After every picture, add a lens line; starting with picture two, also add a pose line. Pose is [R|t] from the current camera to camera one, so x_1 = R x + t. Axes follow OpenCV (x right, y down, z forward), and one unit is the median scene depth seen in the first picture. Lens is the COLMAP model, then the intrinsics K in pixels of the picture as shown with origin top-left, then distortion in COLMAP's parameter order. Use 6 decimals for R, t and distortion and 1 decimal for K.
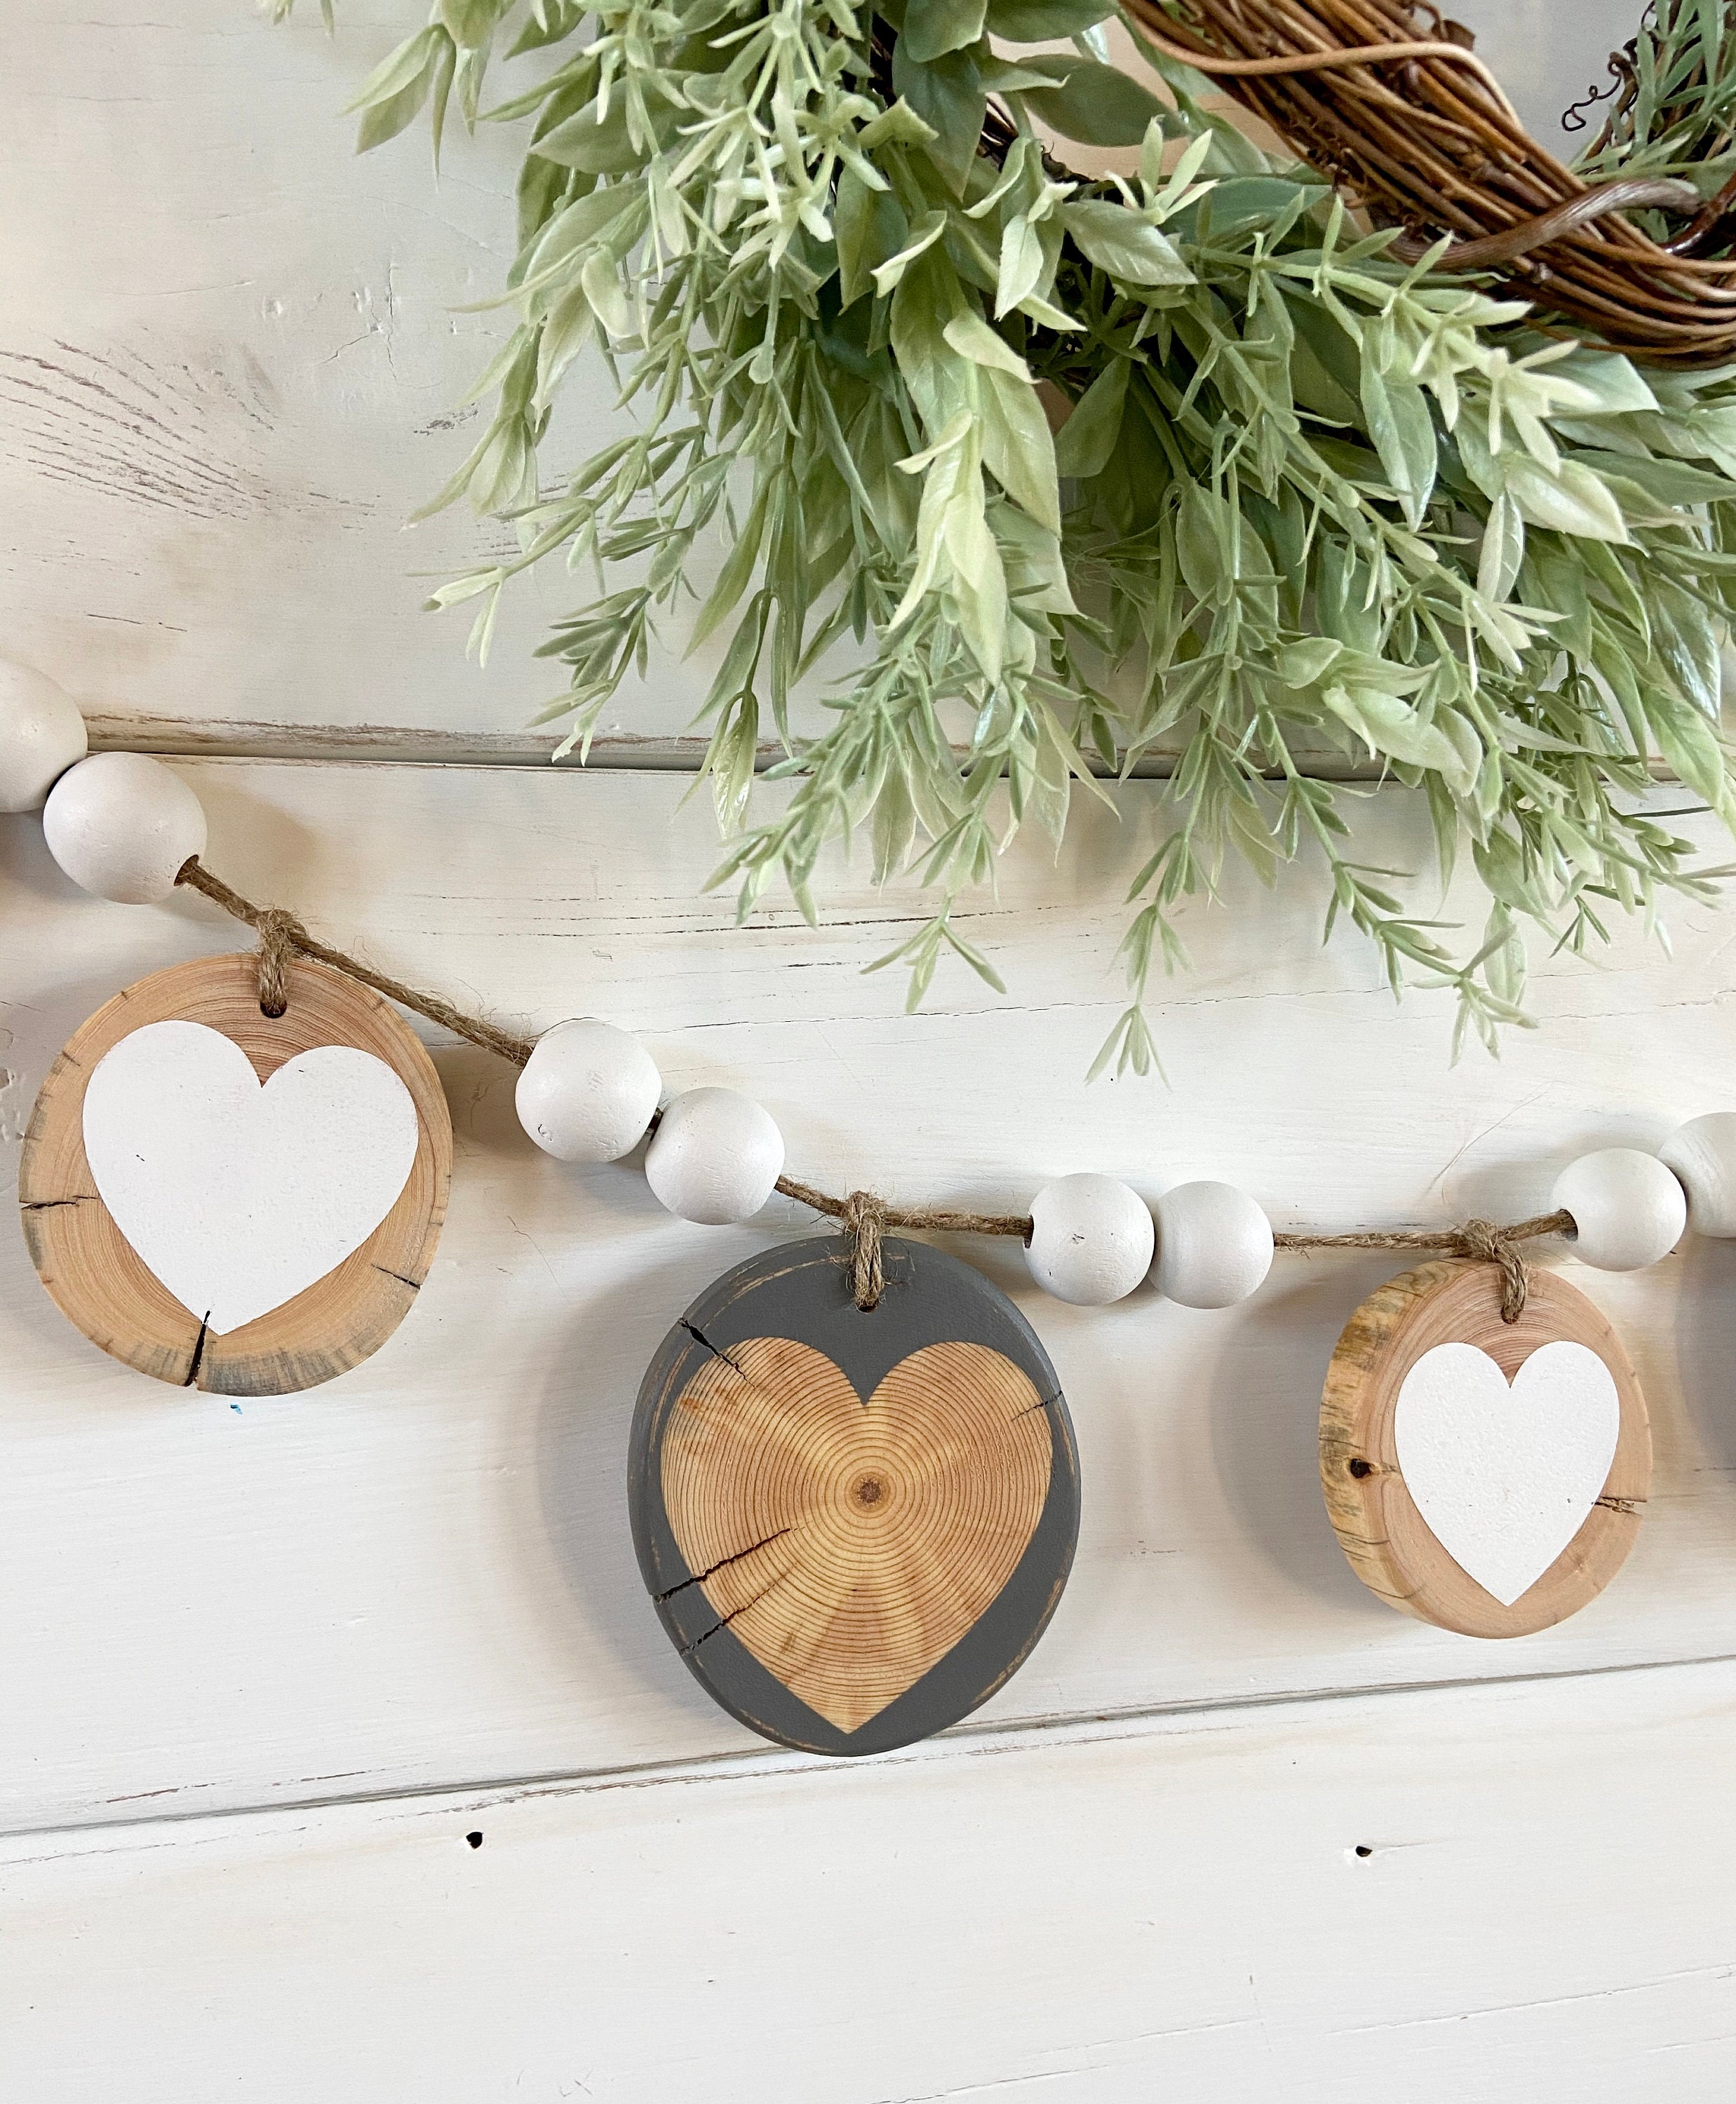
lens RADIAL K [[1785.2, 0, 873.6], [0, 1785.2, 1131.0], [0, 0, 1]] dist [0.113319, -0.170890]
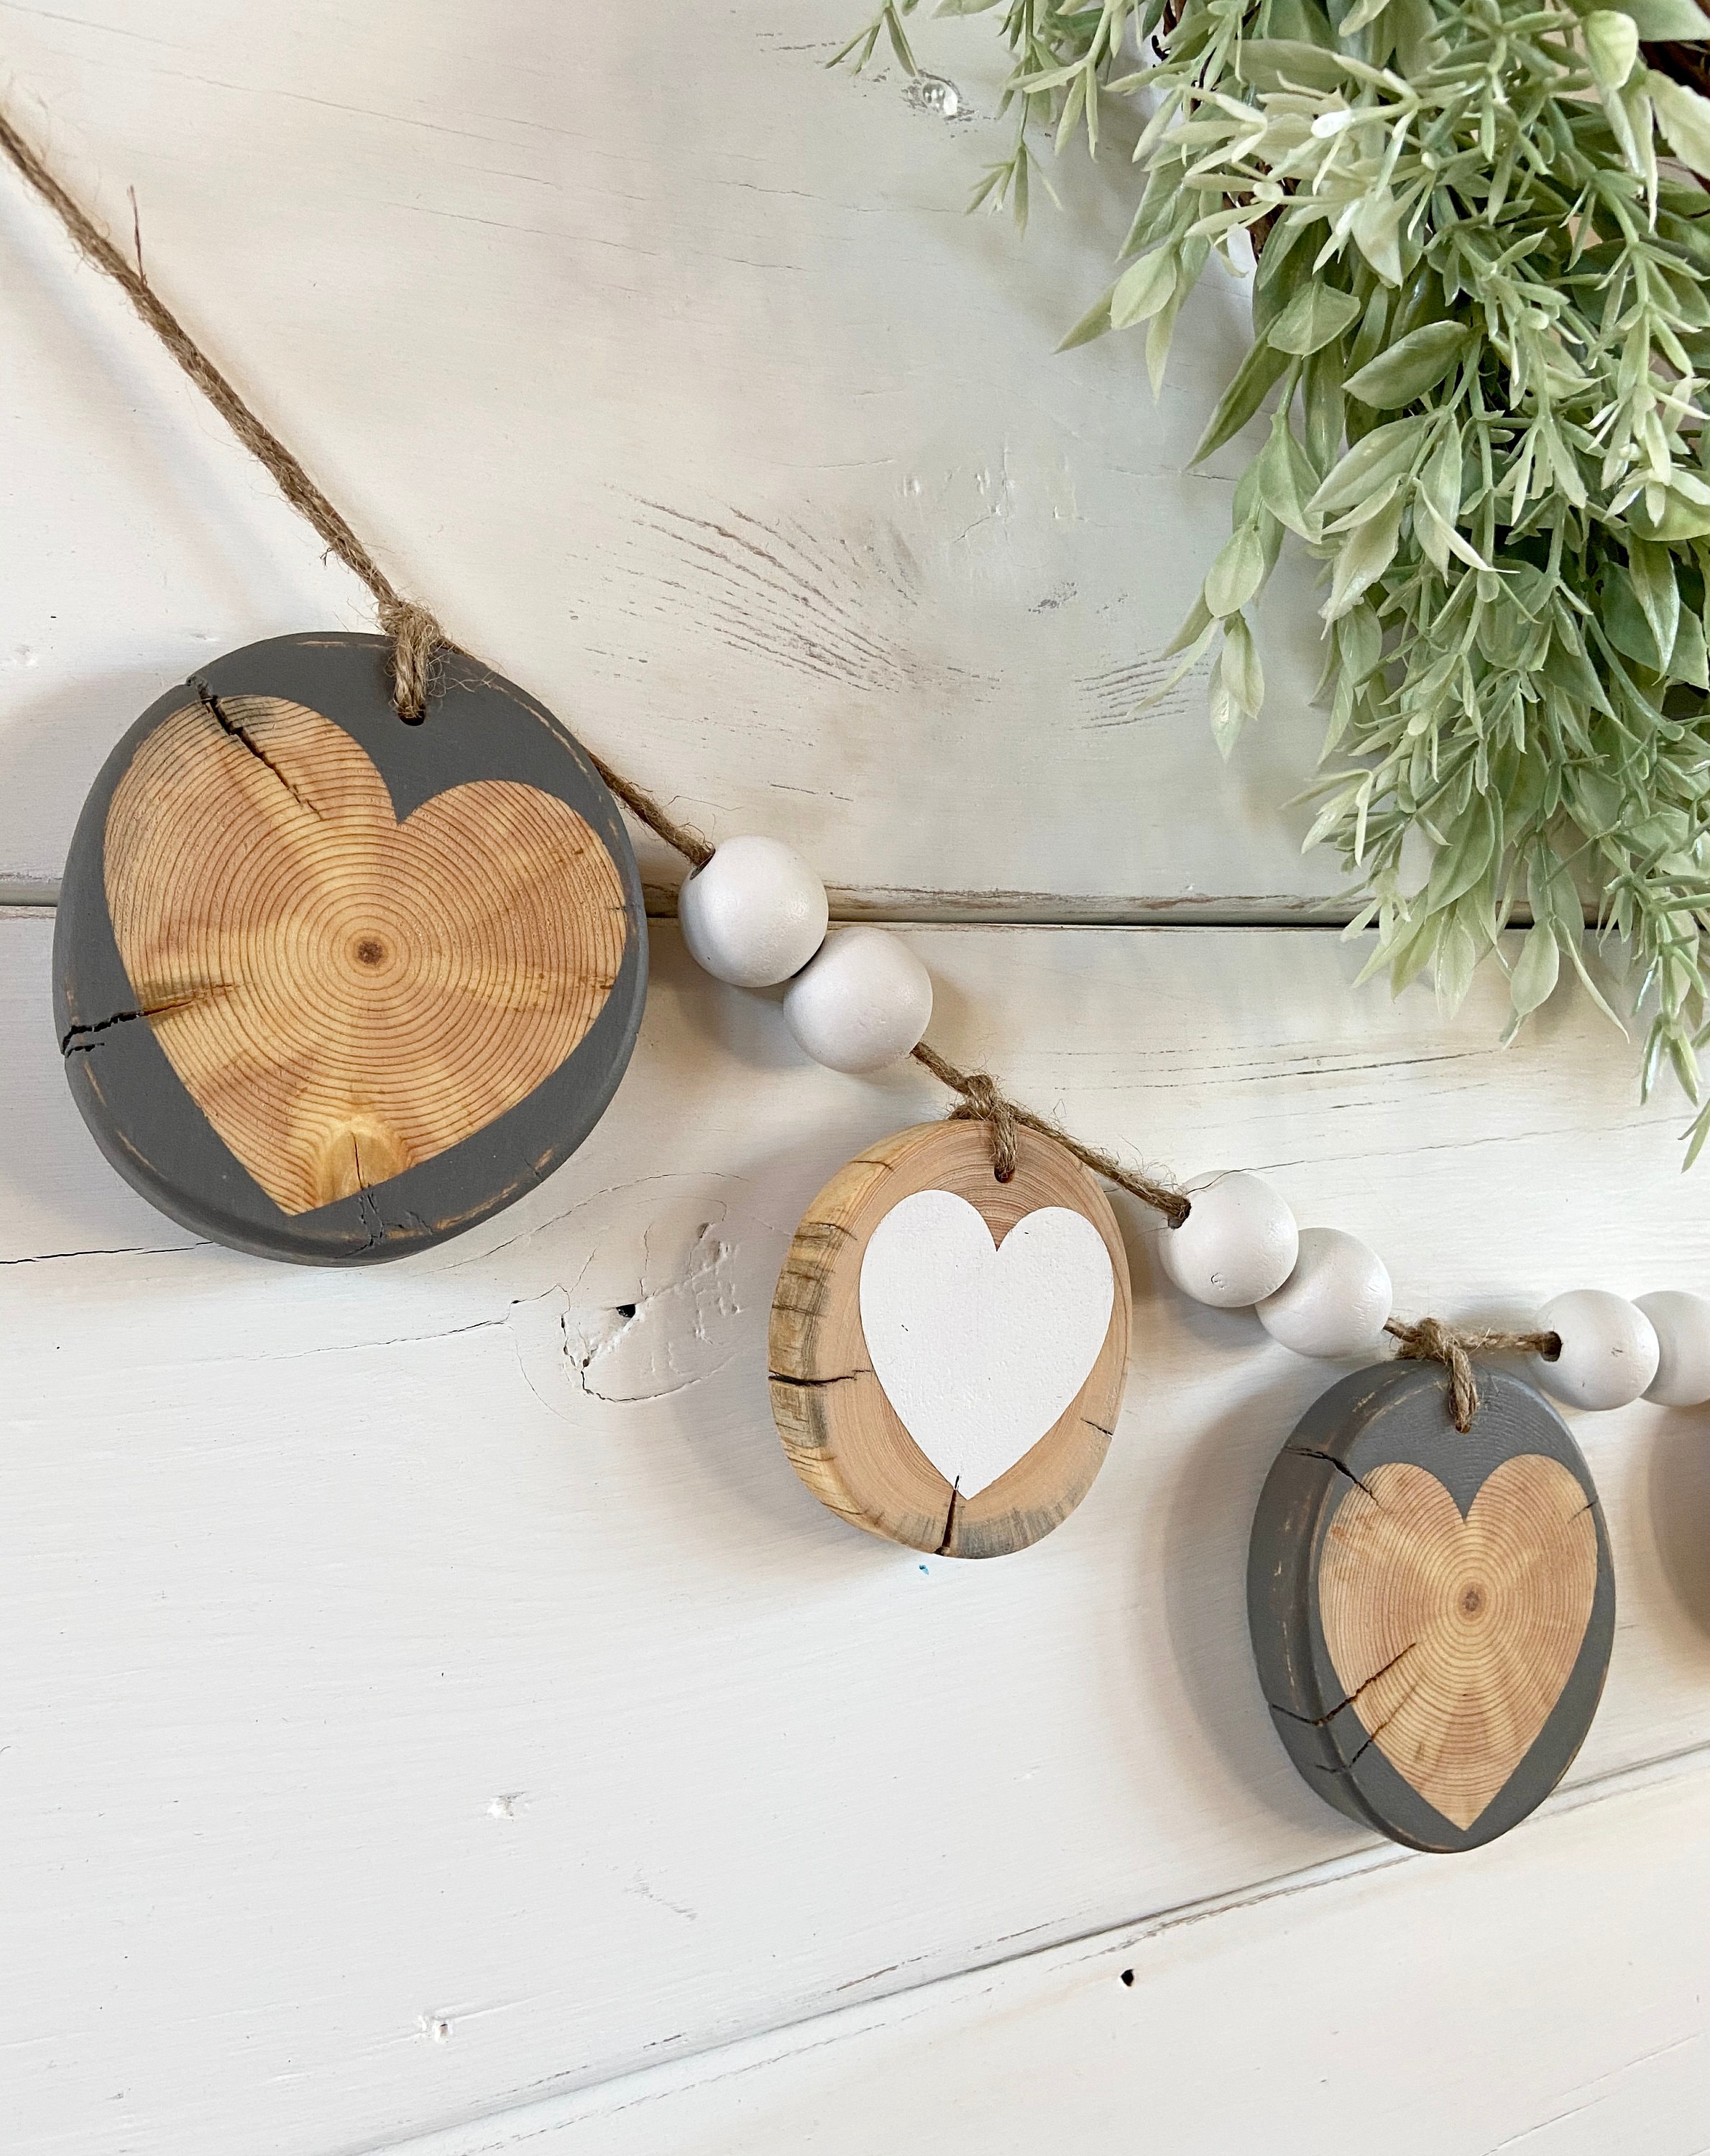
lens RADIAL K [[1745.7, 0, 853.1], [0, 1745.7, 1113.0], [0, 0, 1]] dist [0.120824, -0.180085]
pose [[0.968374, -0.023748, 0.248370, -0.617895], [0.032088, 0.999047, -0.029583, -0.070661], [-0.247431, 0.036617, 0.968213, 0.055109]]
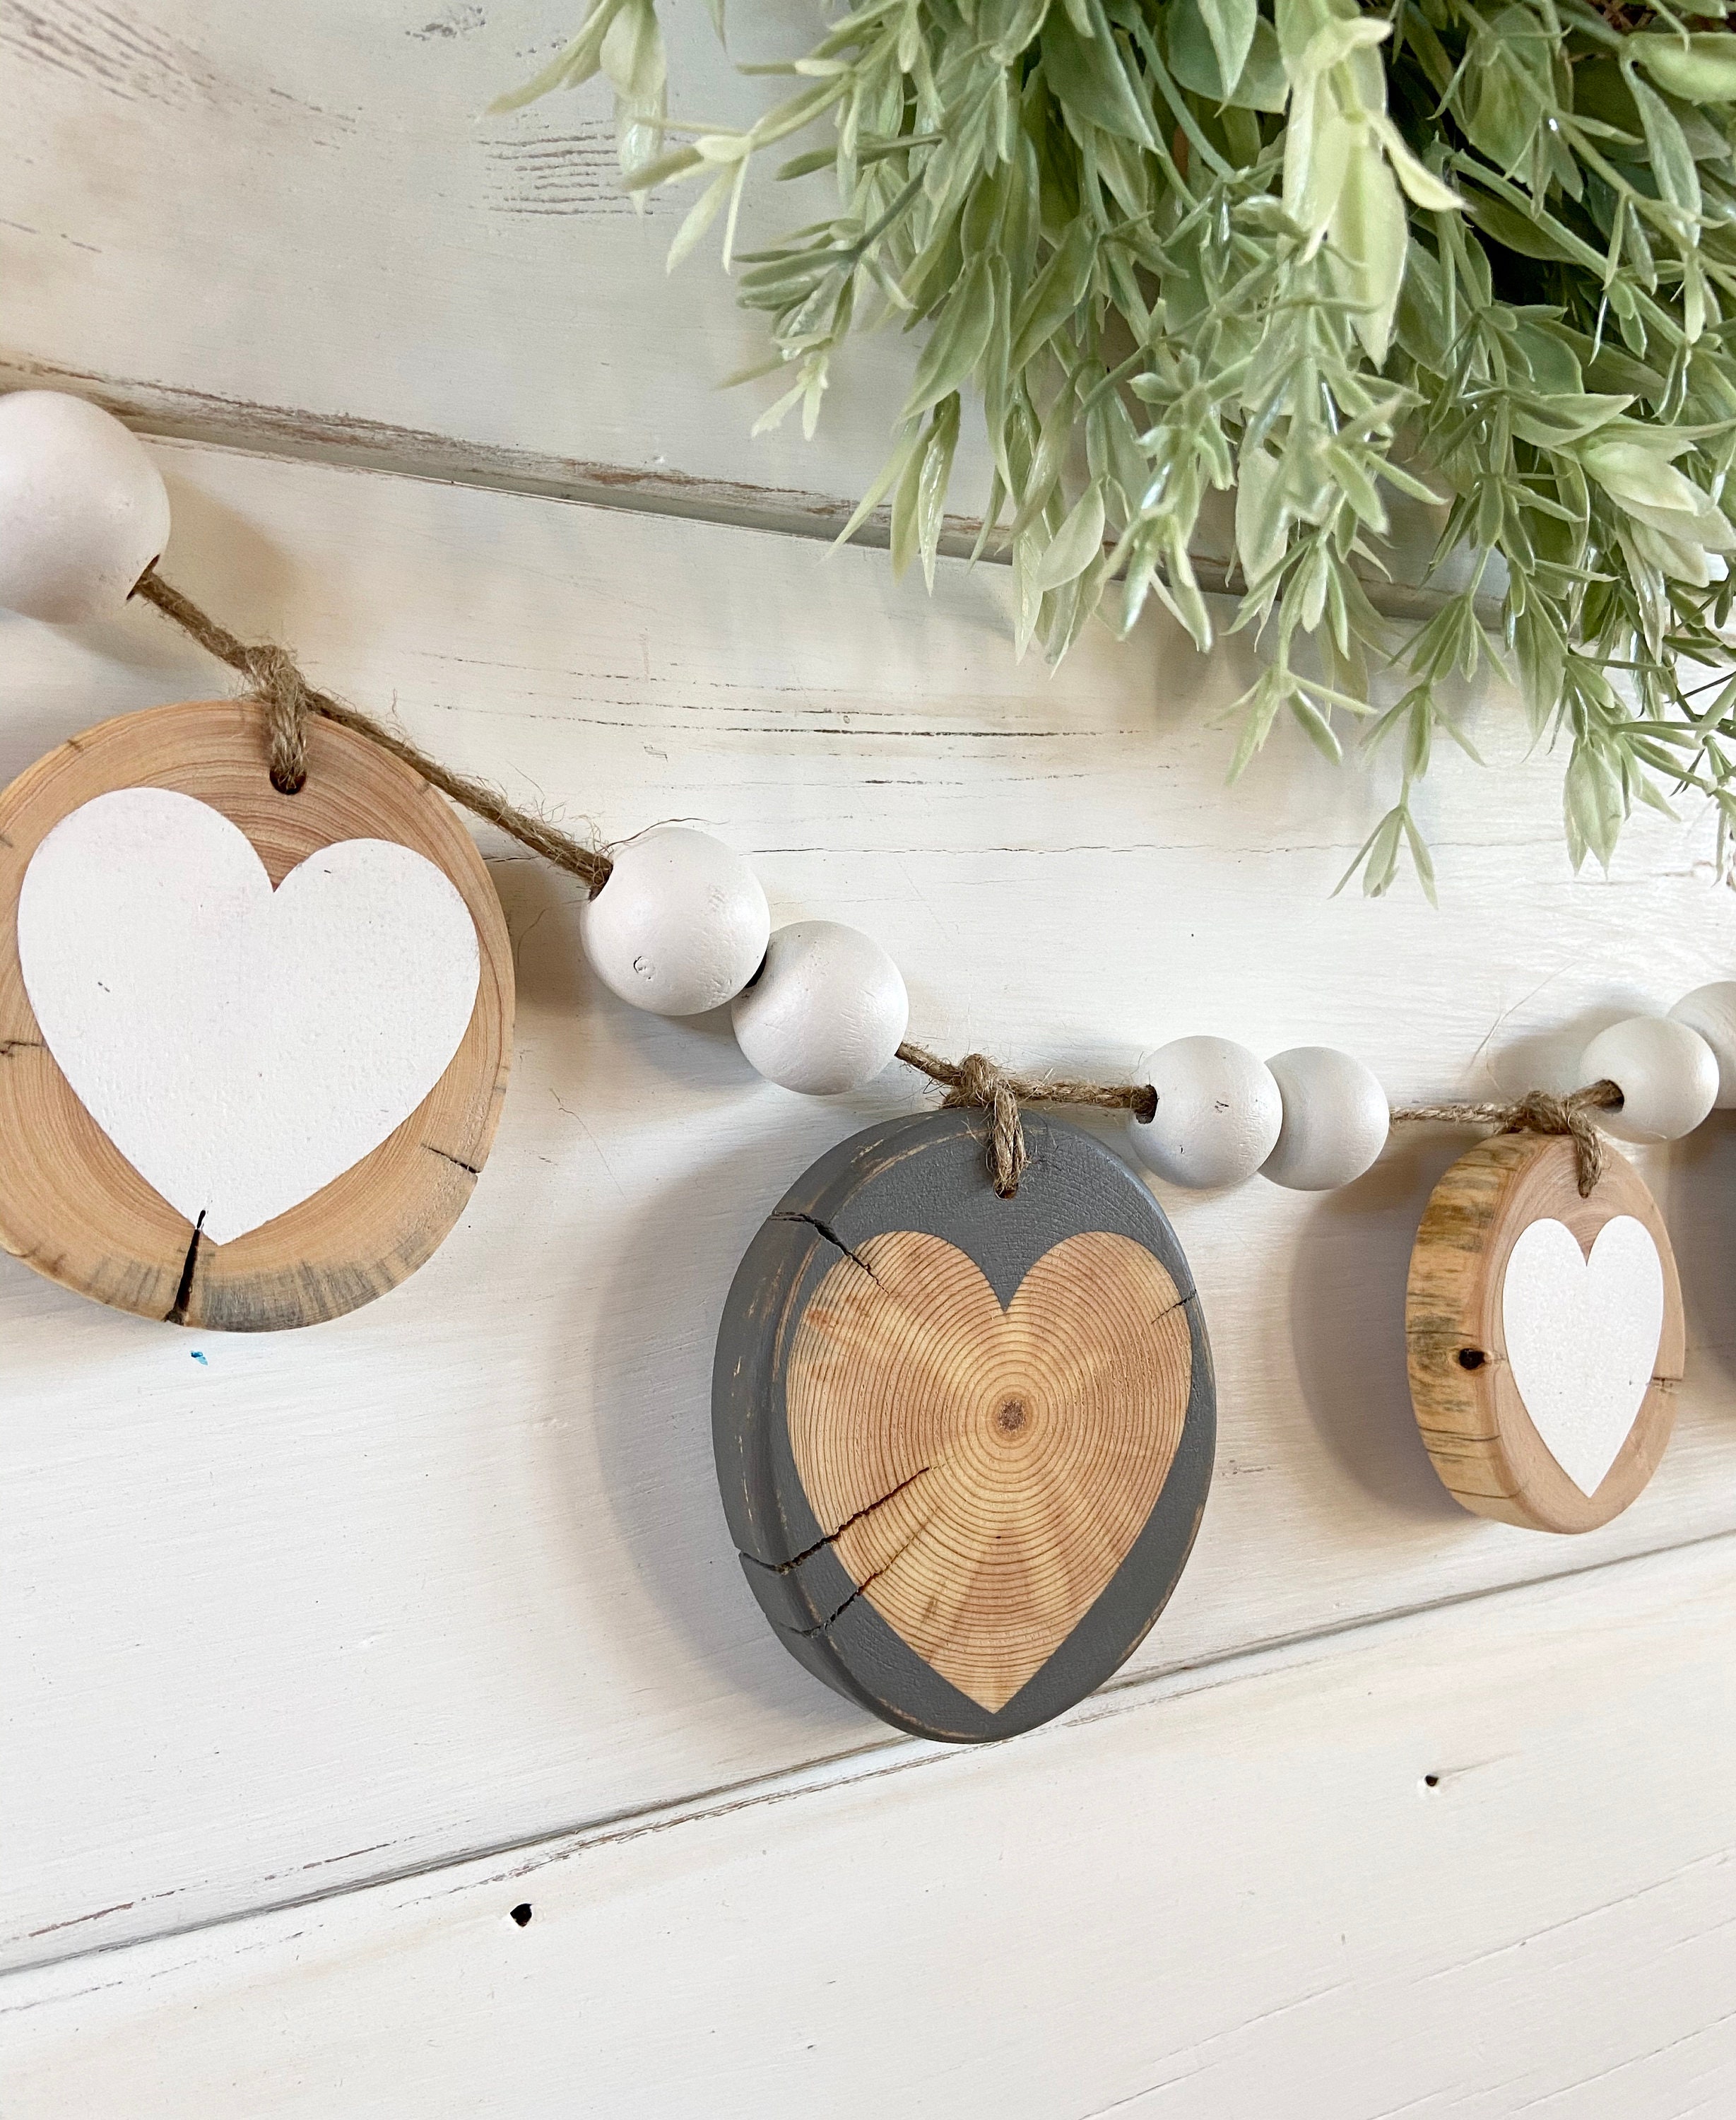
lens RADIAL K [[1797.0, 0, 887.0], [0, 1797.0, 1128.4], [0, 0, 1]] dist [0.109963, -0.159155]
pose [[0.949307, -0.019659, 0.313736, -0.314091], [0.020566, 0.999788, 0.000417, 0.068073], [-0.313678, 0.006056, 0.949510, 0.233609]]
